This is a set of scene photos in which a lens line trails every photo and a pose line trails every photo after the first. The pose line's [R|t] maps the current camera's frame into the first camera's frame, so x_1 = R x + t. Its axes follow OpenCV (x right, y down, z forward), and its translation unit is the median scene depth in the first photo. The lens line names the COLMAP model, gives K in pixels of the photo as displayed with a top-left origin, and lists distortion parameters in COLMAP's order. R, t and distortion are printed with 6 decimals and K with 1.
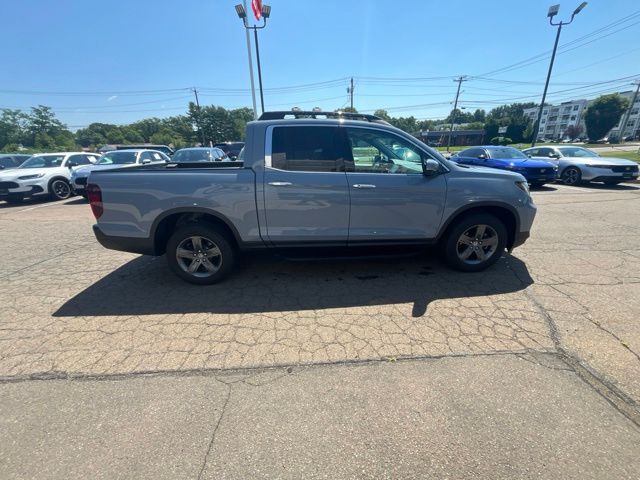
lens RADIAL K [[259.9, 0, 319.3], [0, 259.9, 242.2], [0, 0, 1]] dist [-0.002657, -0.000117]
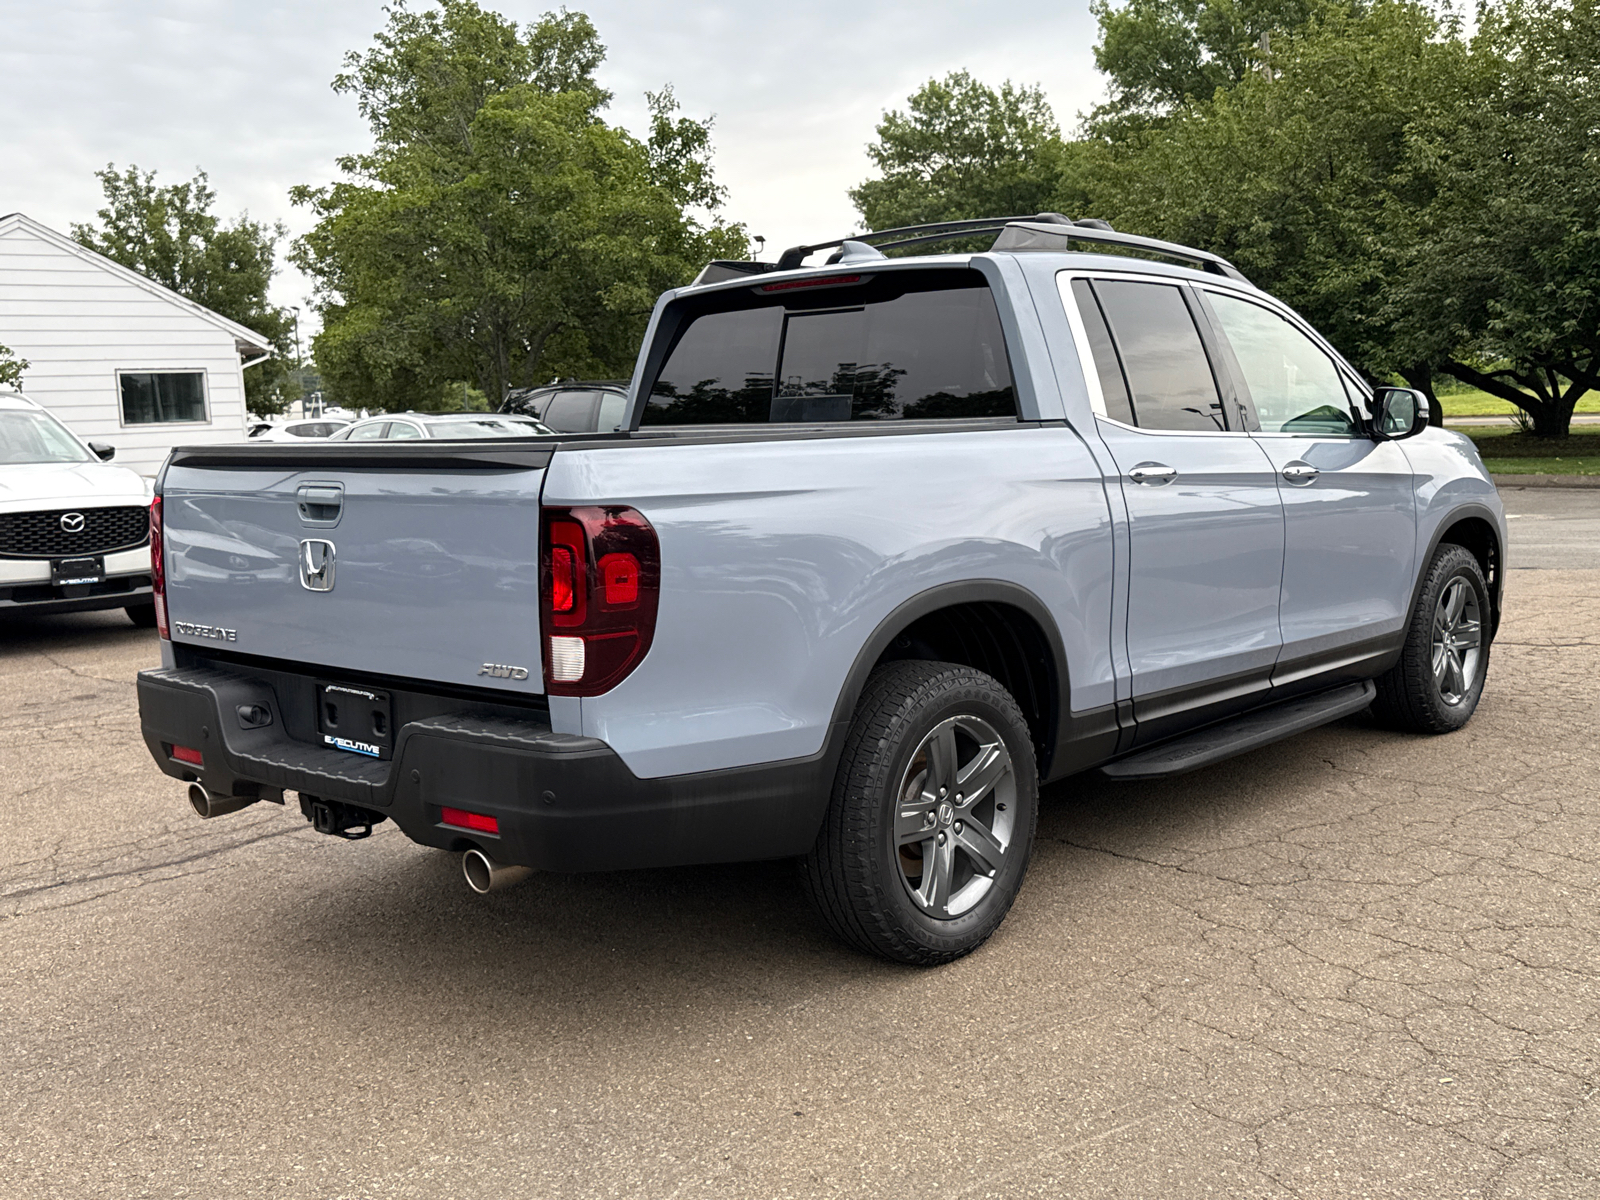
lens RADIAL K [[1608.7, 0, 806.1], [0, 1608.7, 598.3], [0, 0, 1]] dist [0.082298, 0.000000]
pose [[0.705706, -0.087888, 0.703033, -1.502719], [0.259856, 0.955235, -0.141427, 0.042783], [-0.659132, 0.282493, 0.696953, 0.092066]]
